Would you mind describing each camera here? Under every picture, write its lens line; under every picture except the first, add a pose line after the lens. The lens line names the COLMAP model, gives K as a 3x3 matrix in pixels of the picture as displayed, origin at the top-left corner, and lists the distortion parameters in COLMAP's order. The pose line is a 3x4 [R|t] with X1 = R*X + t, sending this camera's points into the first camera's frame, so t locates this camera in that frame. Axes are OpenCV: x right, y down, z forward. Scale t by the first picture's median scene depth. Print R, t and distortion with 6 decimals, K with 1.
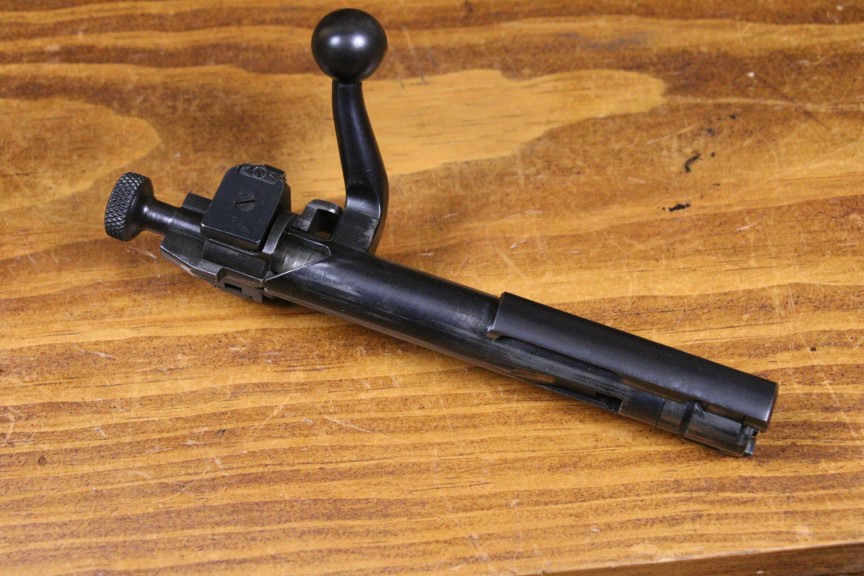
lens RADIAL K [[1624.7, 0, 403.3], [0, 1624.7, 259.1], [0, 0, 1]] dist [0.042565, 0.000000]
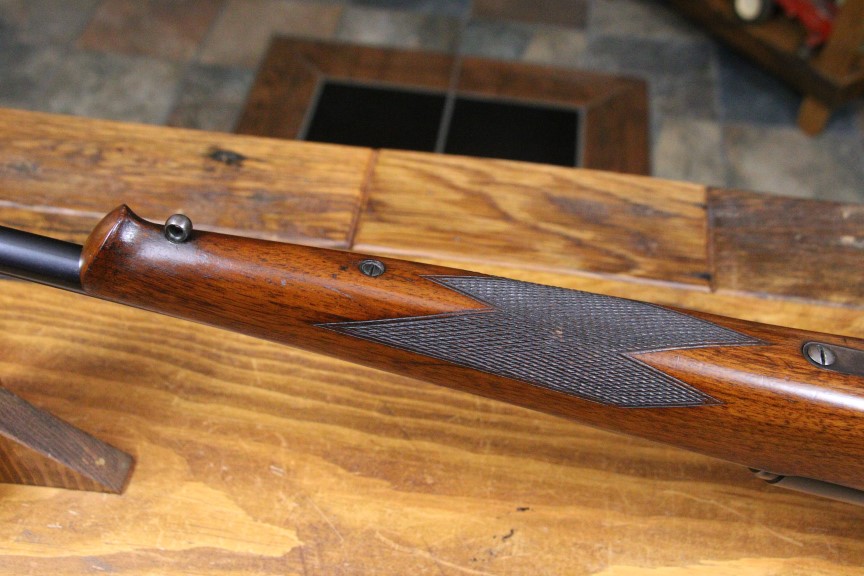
lens RADIAL K [[981.4, 0, 417.1], [0, 981.4, 279.1], [0, 0, 1]] dist [-0.028383, 0.000000]
pose [[-0.975722, -0.157805, 0.151868, 0.155450], [0.185617, -0.227791, 0.955854, -0.976094], [-0.116244, 0.960838, 0.251552, 0.494799]]
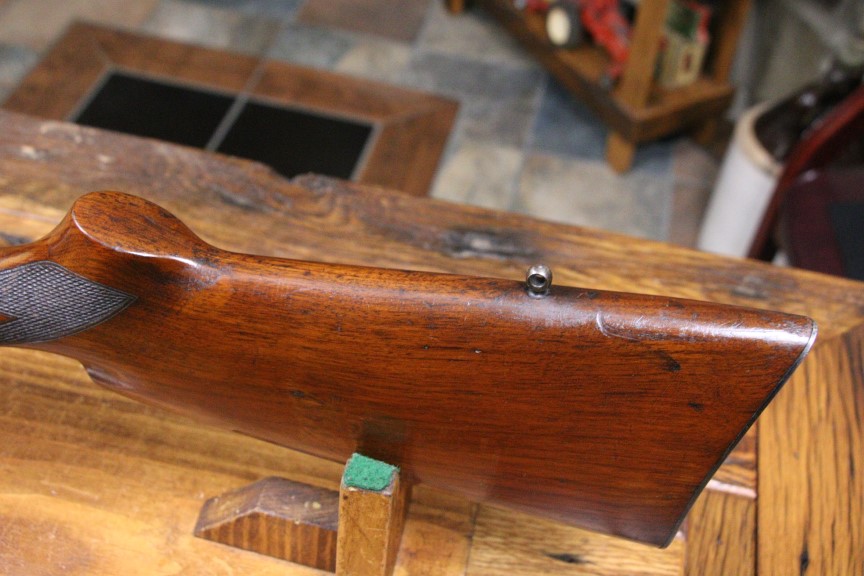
lens RADIAL K [[1098.1, 0, 434.4], [0, 1098.1, 293.3], [0, 0, 1]] dist [-0.026814, 0.000000]
pose [[-0.954487, -0.239570, 0.177655, -1.106404], [0.219011, -0.158646, 0.962739, -0.953765], [-0.202459, 0.957830, 0.203894, 0.474597]]
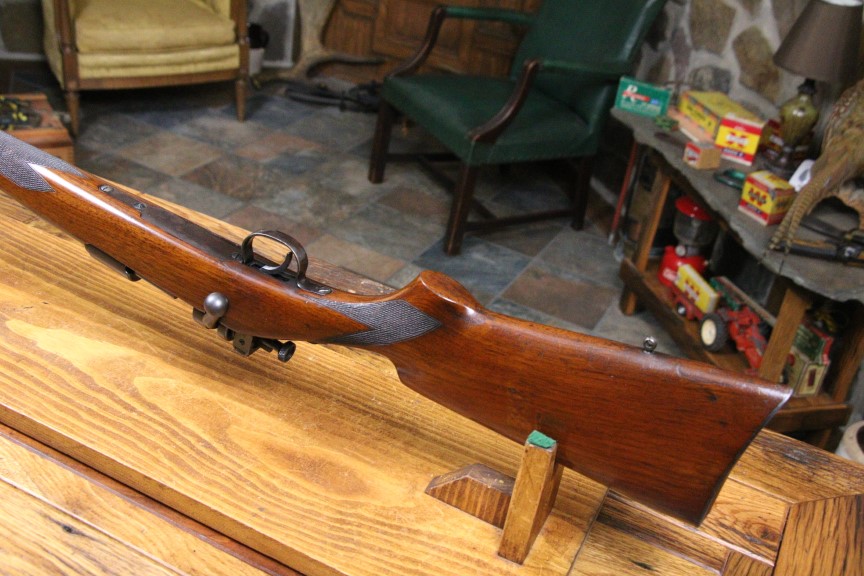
lens RADIAL K [[981.4, 0, 426.1], [0, 981.4, 288.5], [0, 0, 1]] dist [-0.028383, 0.000000]
pose [[-0.847711, -0.334808, 0.411449, -1.313385], [0.375132, 0.170029, 0.911244, -1.571881], [-0.375050, 0.926819, -0.018538, 0.686624]]
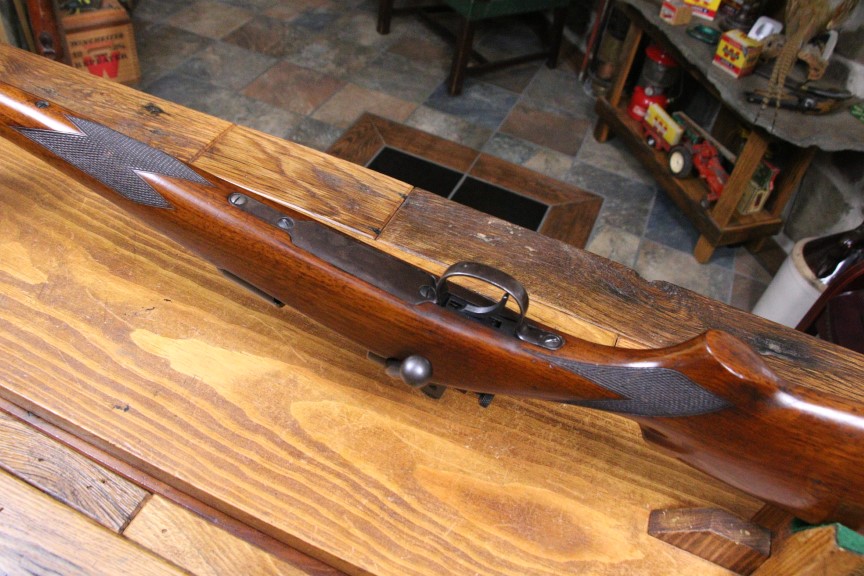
lens RADIAL K [[705.4, 0, 424.2], [0, 705.4, 286.9], [0, 0, 1]] dist [-0.187389, 0.139878]
pose [[-0.880097, -0.386821, 0.275316, -0.577945], [0.339614, -0.107654, 0.934384, -1.035429], [-0.331800, 0.915849, 0.226116, 0.512274]]
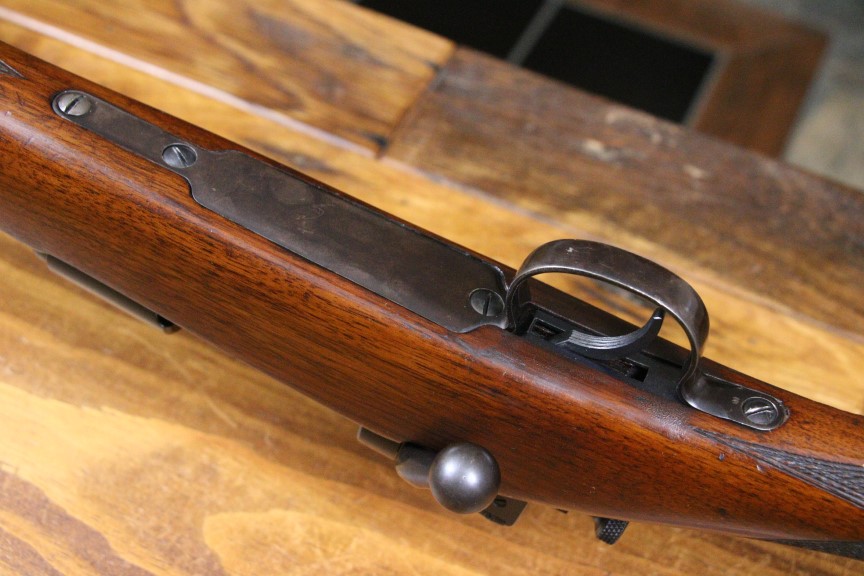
lens RADIAL K [[1309.9, 0, 417.7], [0, 1309.9, 278.5], [0, 0, 1]] dist [0.012322, 0.000000]
pose [[-0.872174, -0.392661, 0.291769, -0.520393], [0.379090, -0.165527, 0.910435, -0.910698], [-0.309196, 0.904665, 0.293223, 0.491467]]
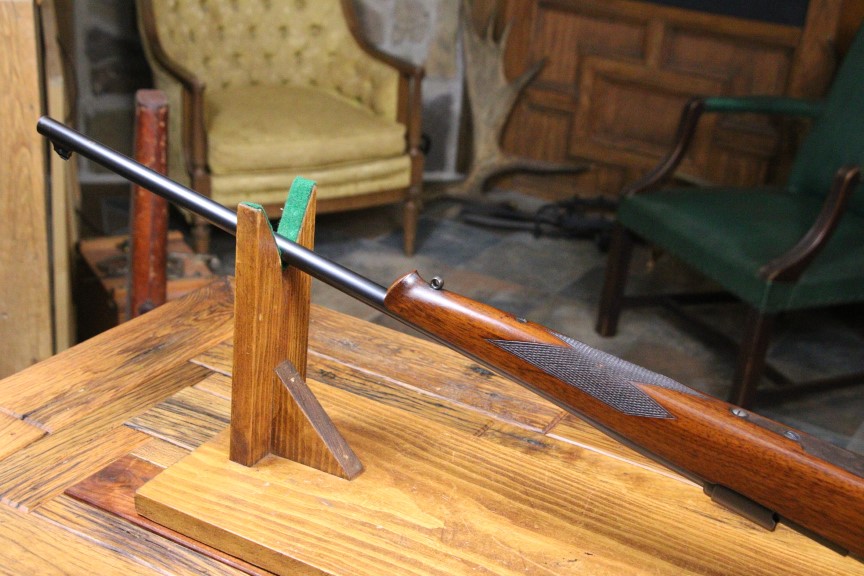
lens RADIAL K [[1369.9, 0, 424.0], [0, 1369.9, 289.2], [0, 0, 1]] dist [0.104290, 0.000000]
pose [[-0.820856, -0.257749, 0.509667, -0.622619], [0.444179, 0.272864, 0.853376, -2.117981], [-0.359026, 0.926882, -0.109495, 0.914203]]
